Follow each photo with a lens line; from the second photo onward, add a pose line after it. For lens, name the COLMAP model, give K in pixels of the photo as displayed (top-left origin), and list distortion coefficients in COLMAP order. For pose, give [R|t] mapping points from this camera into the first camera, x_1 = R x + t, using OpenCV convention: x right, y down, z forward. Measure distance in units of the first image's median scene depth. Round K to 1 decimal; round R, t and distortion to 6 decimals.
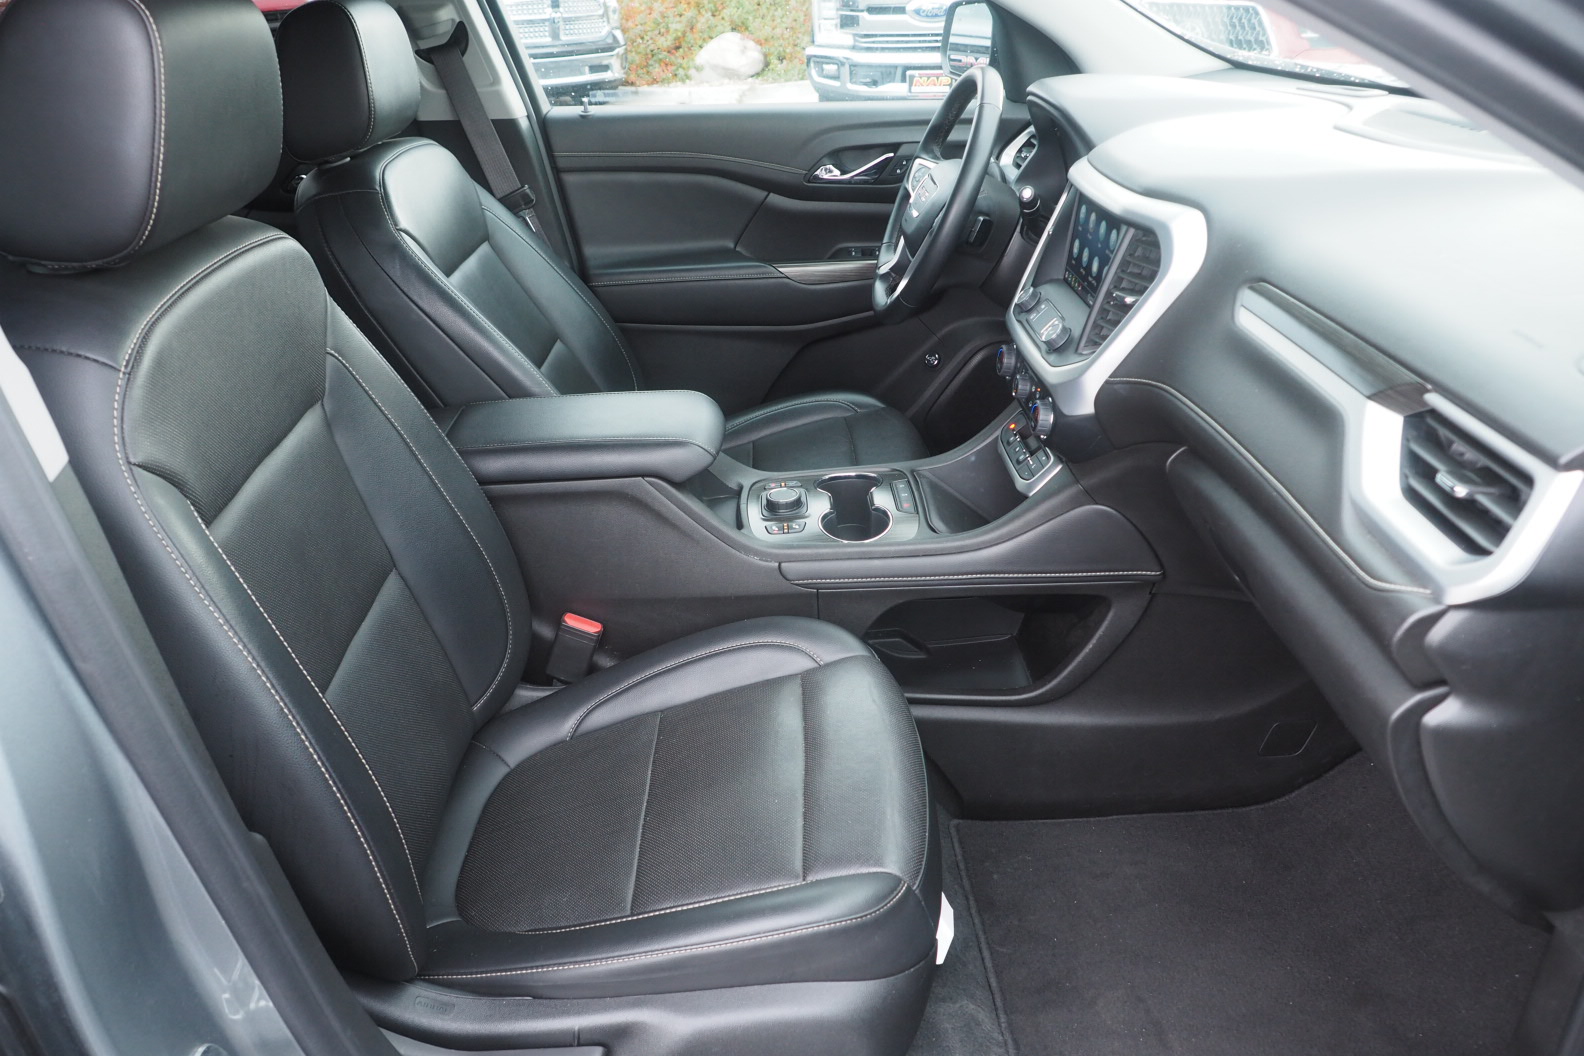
lens RADIAL K [[1153.8, 0, 793.2], [0, 1153.8, 525.4], [0, 0, 1]] dist [-0.036608, -0.000323]
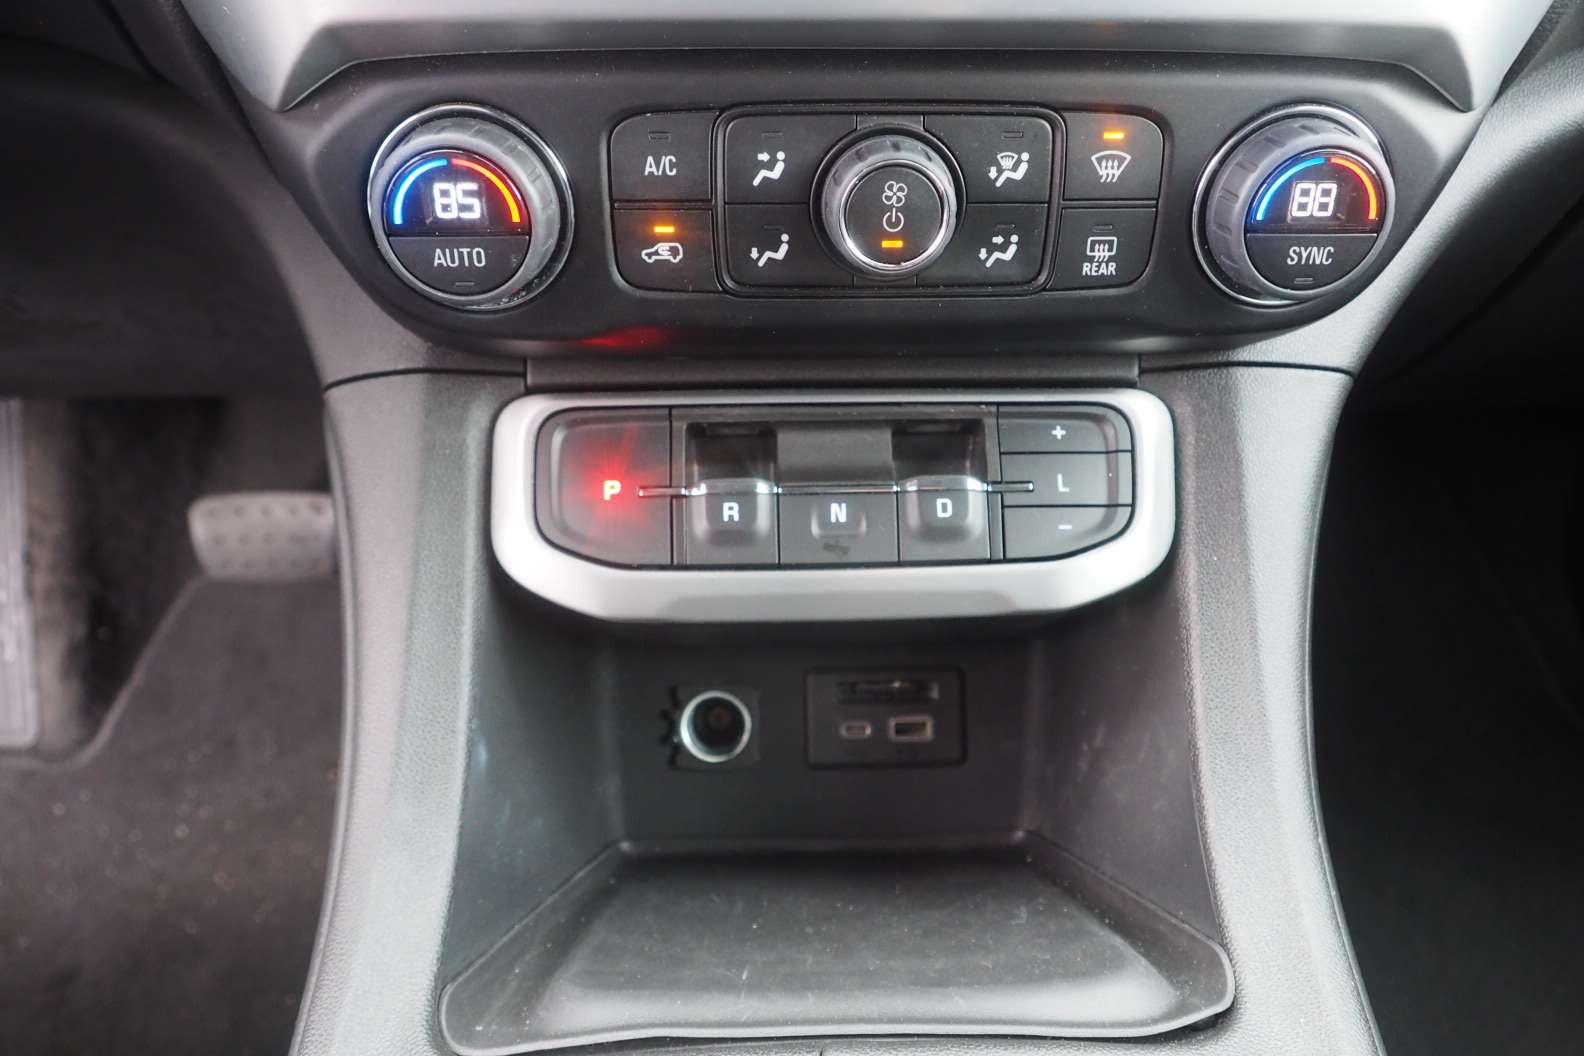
lens RADIAL K [[1113.1, 0, 807.1], [0, 1113.1, 504.4], [0, 0, 1]] dist [-0.039708, 0.000151]
pose [[-0.000314, -0.534670, 0.845061, 0.015353], [0.449336, 0.754871, 0.477774, -0.181380], [-0.893363, 0.379866, 0.240009, 1.001874]]
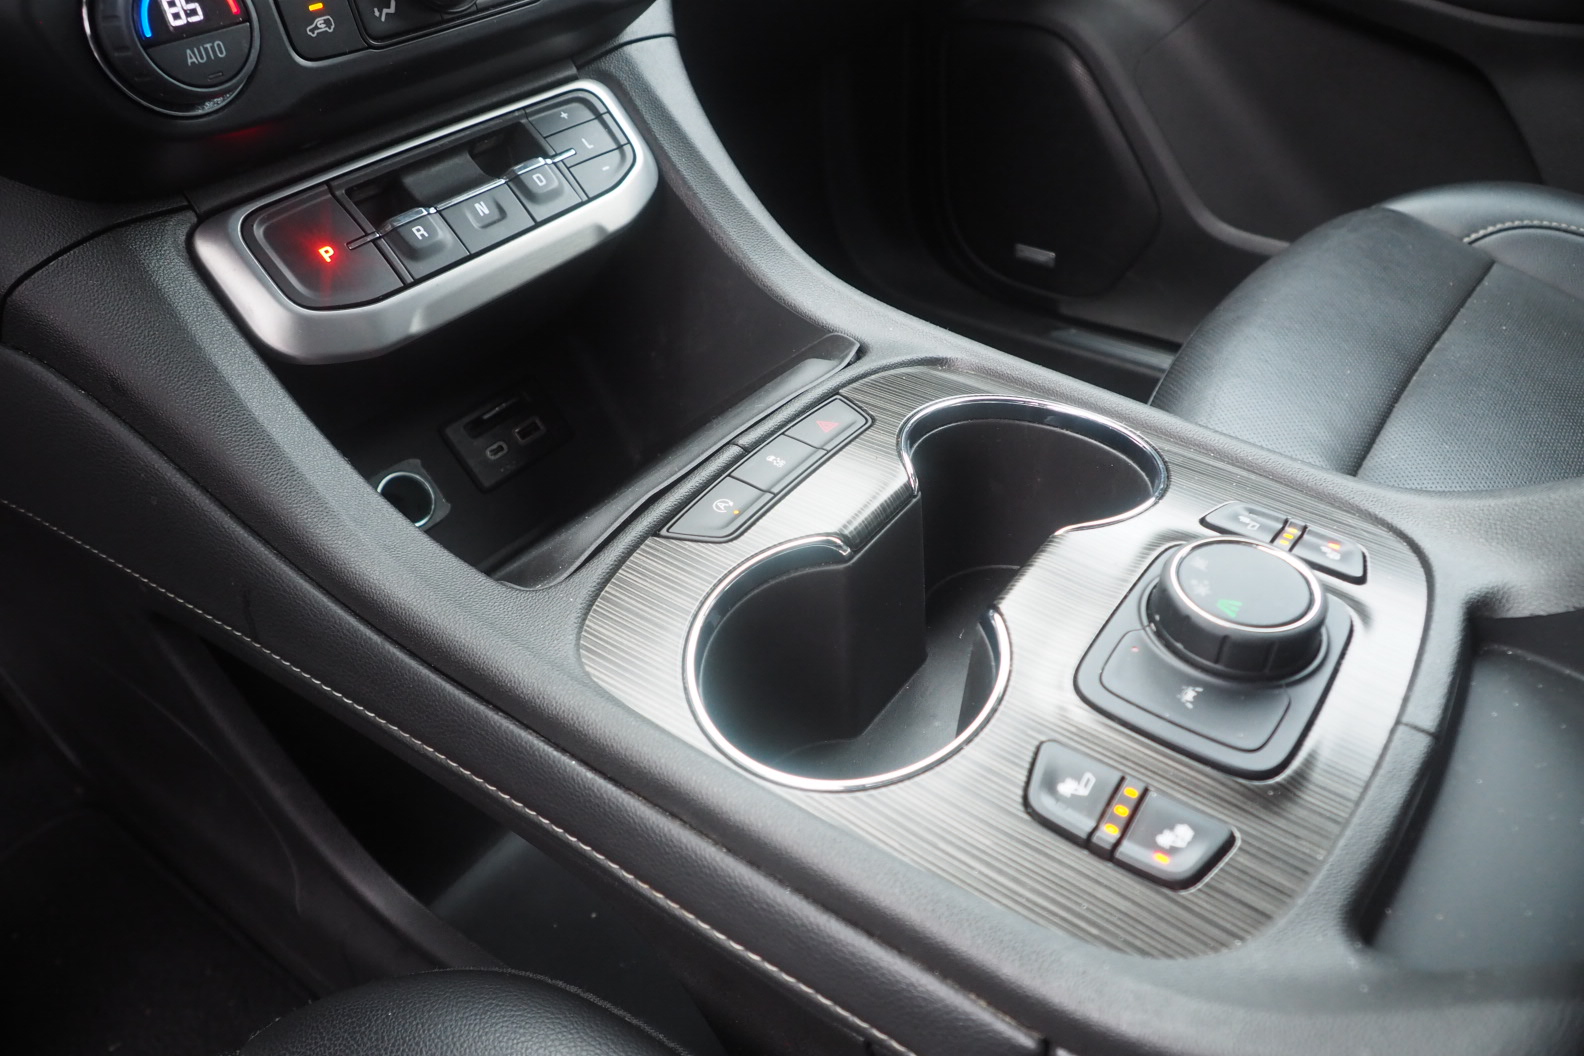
lens RADIAL K [[1113.1, 0, 791.9], [0, 1113.1, 528.3], [0, 0, 1]] dist [-0.039708, 0.000151]
pose [[-0.780754, -0.321563, 0.535743, -0.053034], [0.348753, 0.487163, 0.800652, -0.240644], [-0.518454, 0.811954, -0.268208, 1.159449]]
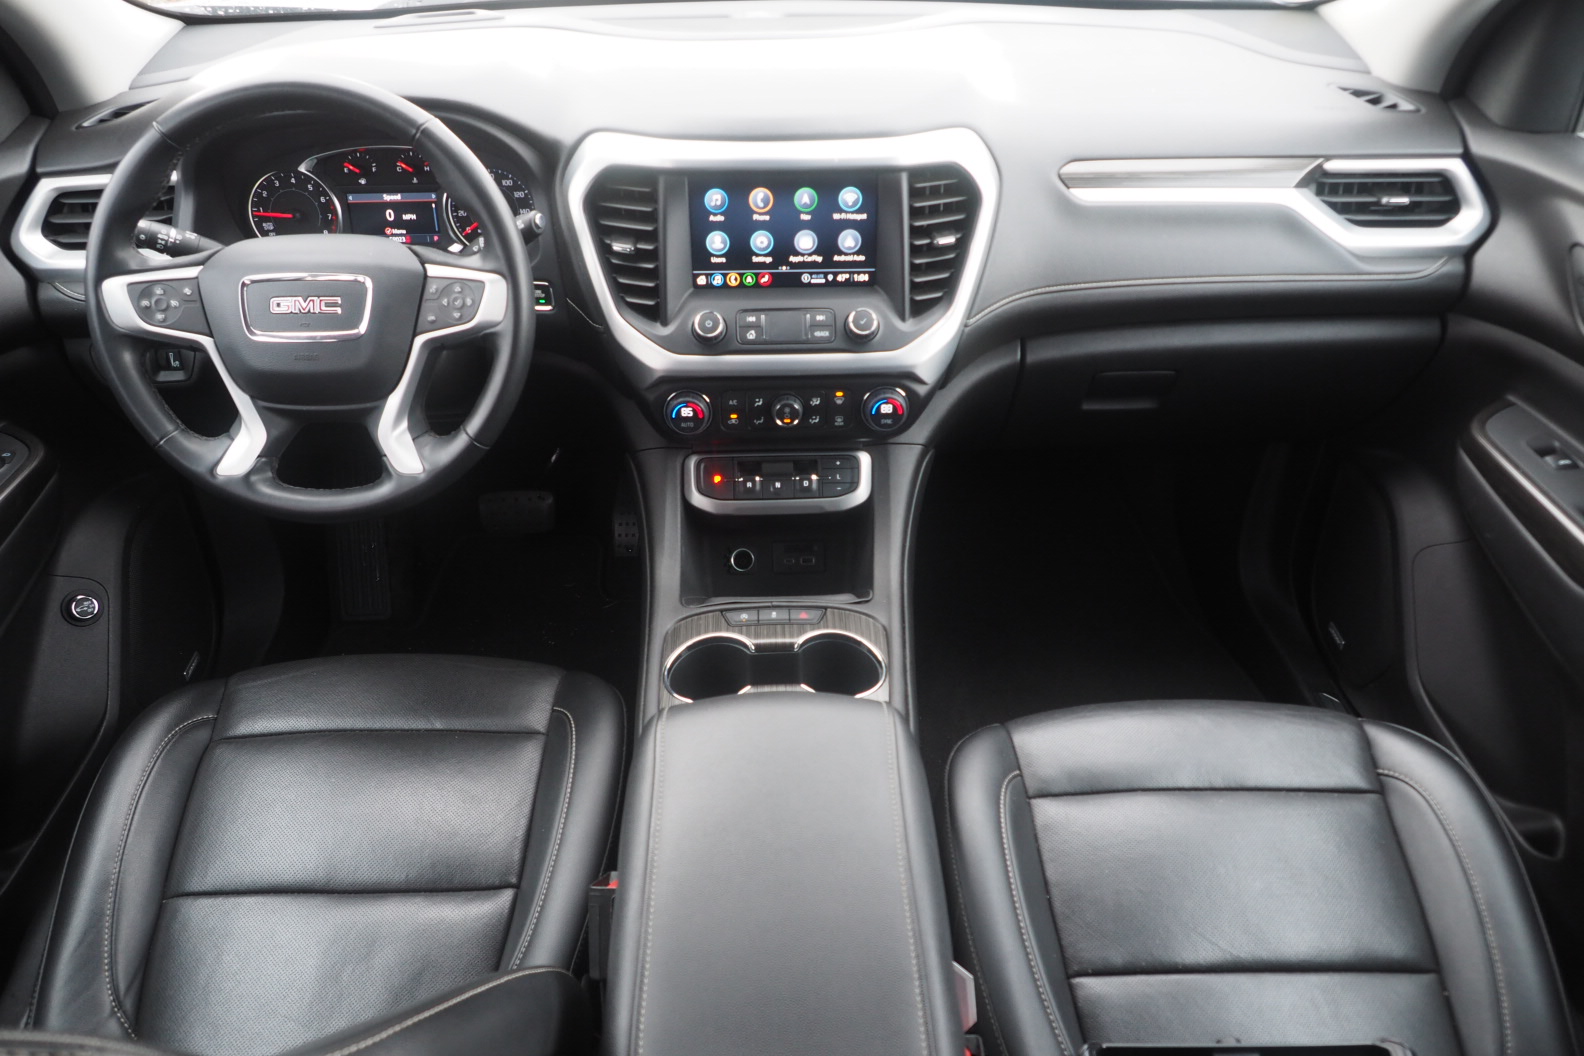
lens RADIAL K [[1113.1, 0, 804.4], [0, 1113.1, 537.9], [0, 0, 1]] dist [-0.039708, 0.000151]
pose [[-0.008242, -0.548237, 0.836282, -0.524782], [0.453082, 0.743491, 0.491872, -0.446686], [-0.891431, 0.382959, 0.242268, 0.843409]]
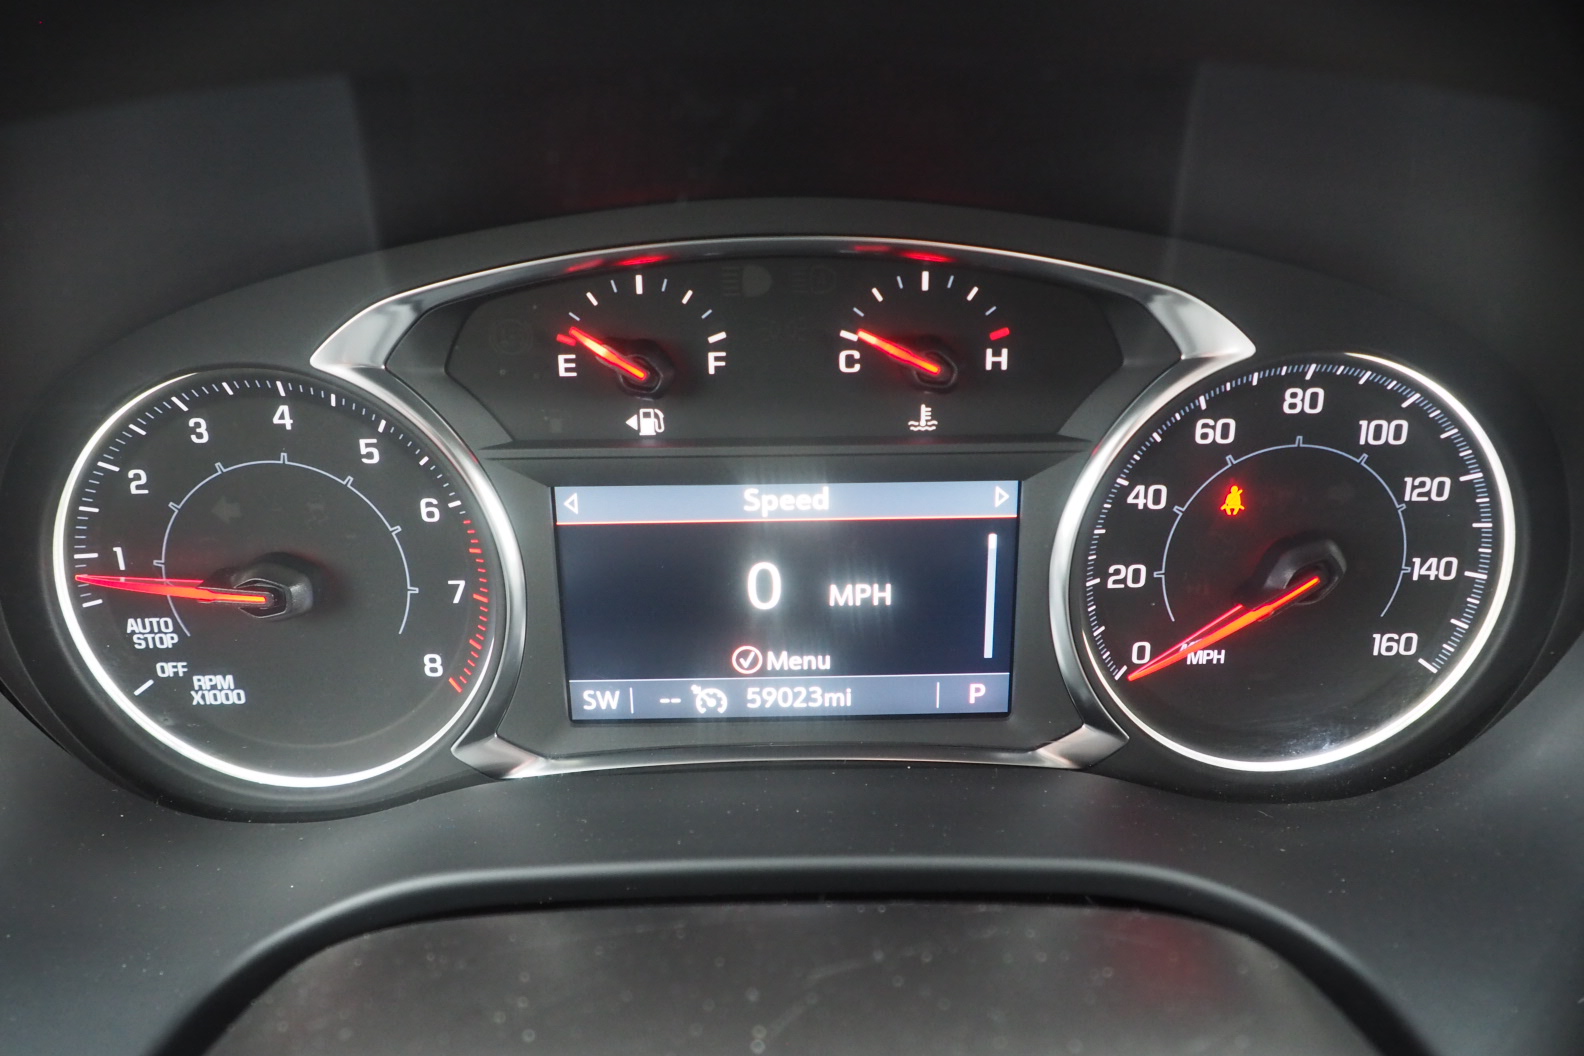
lens RADIAL K [[1113.1, 0, 778.5], [0, 1113.1, 529.3], [0, 0, 1]] dist [-0.039708, 0.000151]
pose [[0.021789, -0.423834, 0.905478, 0.188323], [0.464147, 0.806461, 0.366318, -0.425606], [-0.885490, 0.412293, 0.214293, 1.203443]]
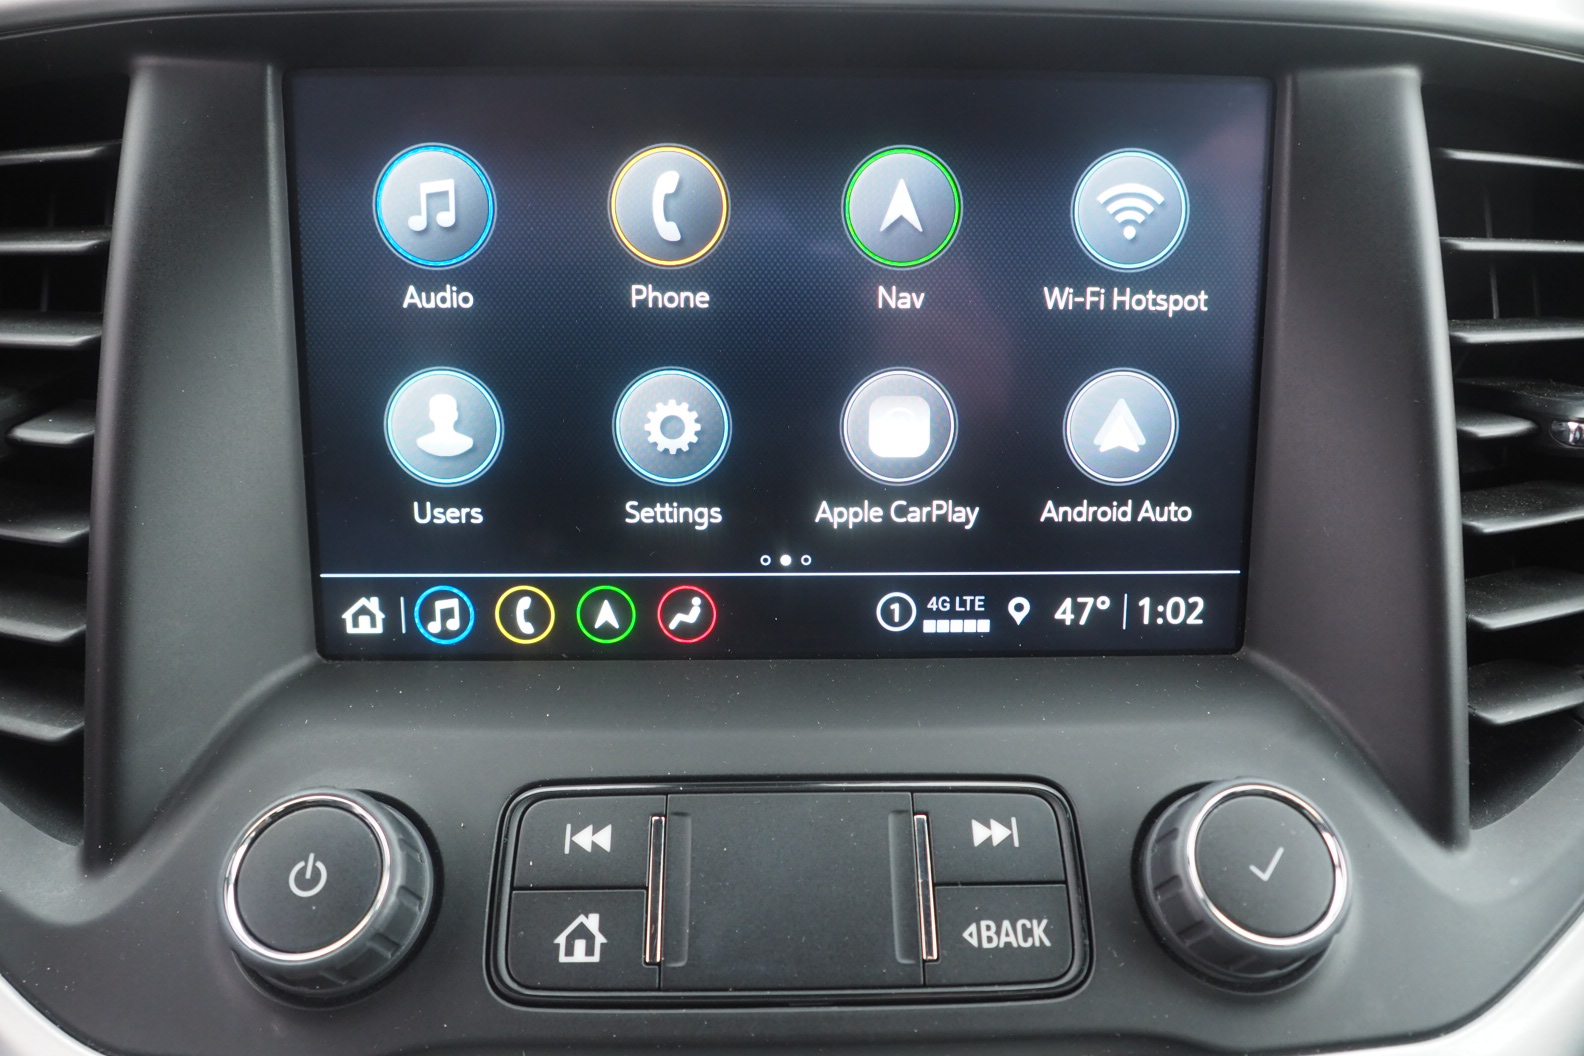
lens RADIAL K [[1113.1, 0, 804.0], [0, 1113.1, 524.8], [0, 0, 1]] dist [-0.039708, 0.000151]
pose [[-0.002480, -0.237792, 0.971313, 0.097126], [0.448697, 0.867784, 0.213592, -0.241921], [-0.893680, 0.436355, 0.104544, 0.954414]]
